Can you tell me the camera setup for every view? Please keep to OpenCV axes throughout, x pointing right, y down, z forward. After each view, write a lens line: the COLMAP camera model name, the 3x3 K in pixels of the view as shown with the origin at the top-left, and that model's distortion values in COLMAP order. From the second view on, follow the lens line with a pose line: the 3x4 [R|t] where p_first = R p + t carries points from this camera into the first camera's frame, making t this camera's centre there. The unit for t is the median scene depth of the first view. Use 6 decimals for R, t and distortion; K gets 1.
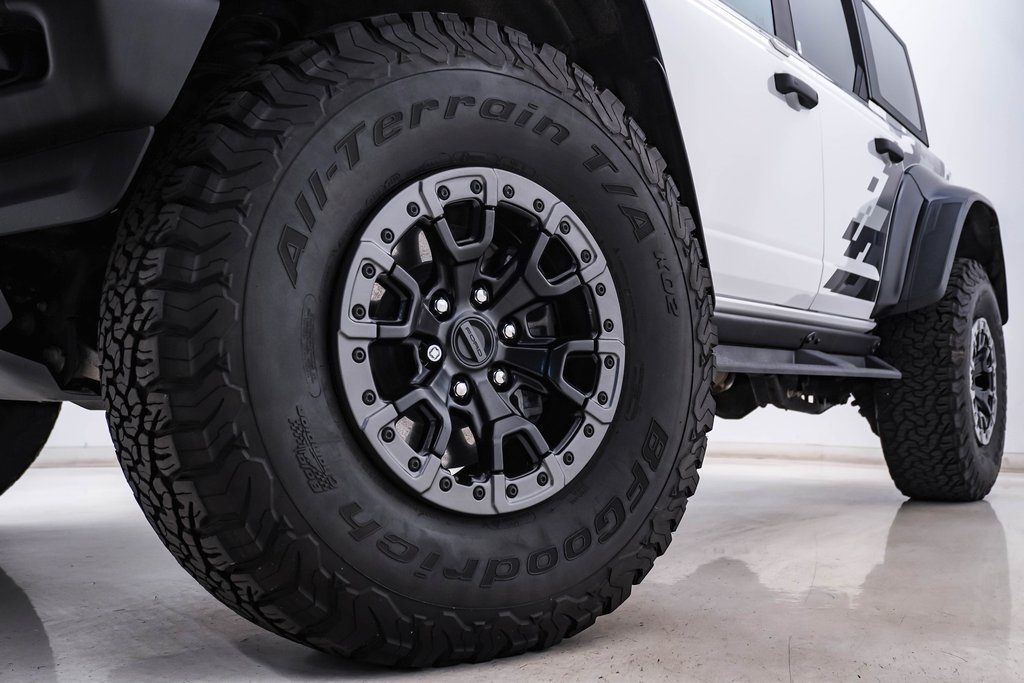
lens RADIAL K [[1094.1, 0, 512.0], [0, 1094.1, 341.5], [0, 0, 1]] dist [-0.016747, -0.001384]
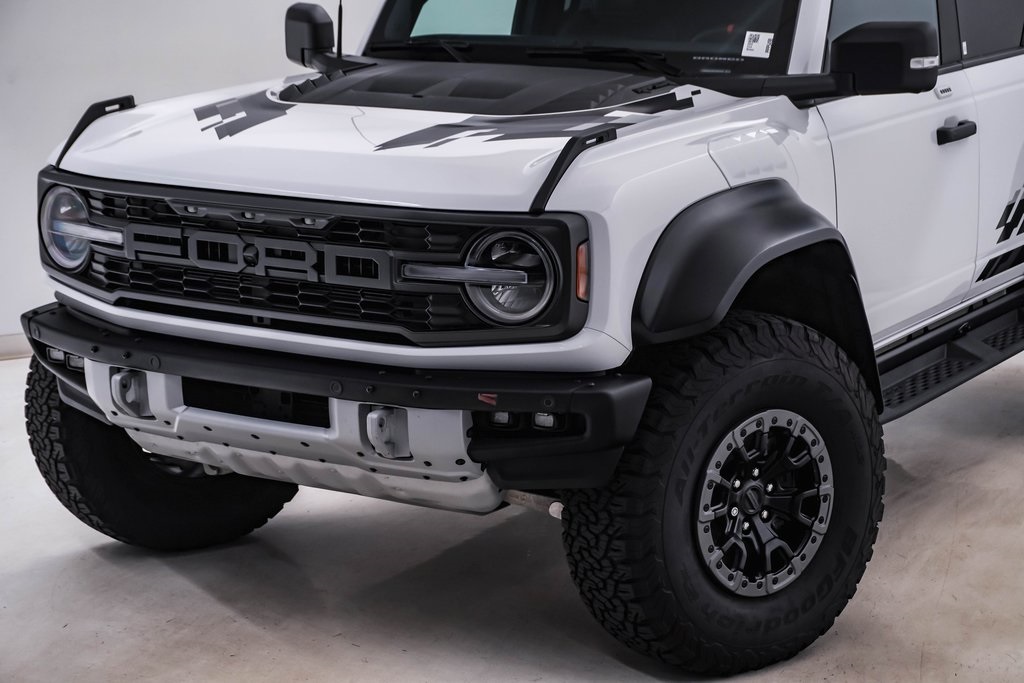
lens RADIAL K [[2151.9, 0, 512.0], [0, 2151.9, 341.5], [0, 0, 1]] dist [-0.010829, 0.225597]
pose [[0.999293, -0.020885, 0.031256, -0.520279], [0.012423, 0.968220, 0.249793, -1.106319], [-0.035480, -0.249228, 0.967795, -2.273134]]
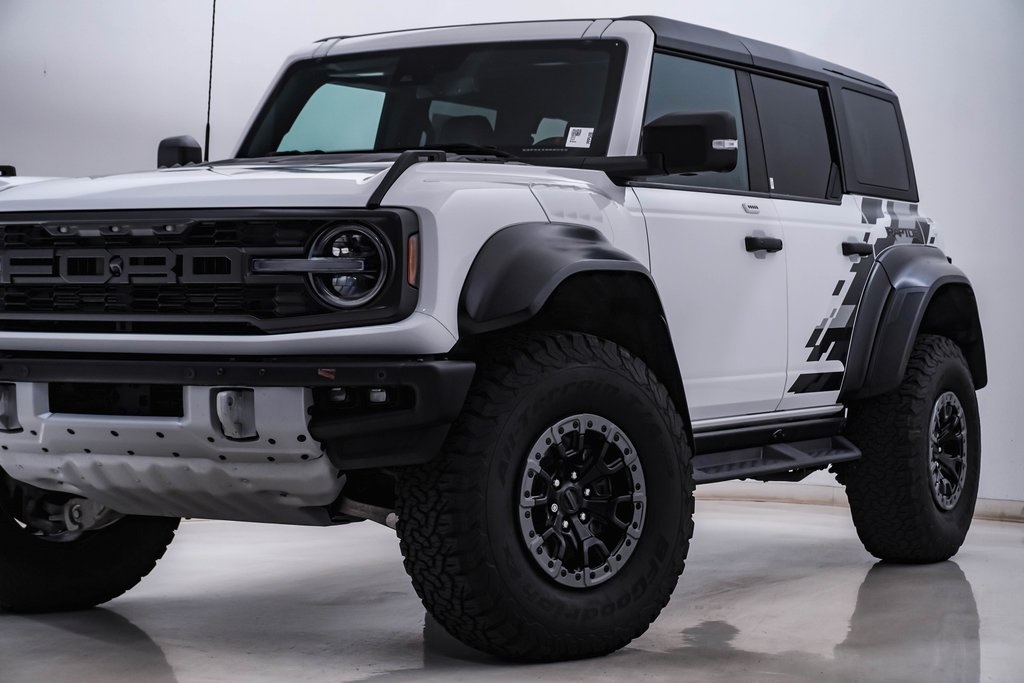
lens RADIAL K [[2151.9, 0, 512.0], [0, 2151.9, 341.5], [0, 0, 1]] dist [-0.010829, 0.225597]
pose [[0.996119, -0.004299, 0.087909, -0.466460], [-0.000523, 0.998500, 0.054757, -0.481178], [-0.088012, -0.054591, 0.994622, -2.737109]]
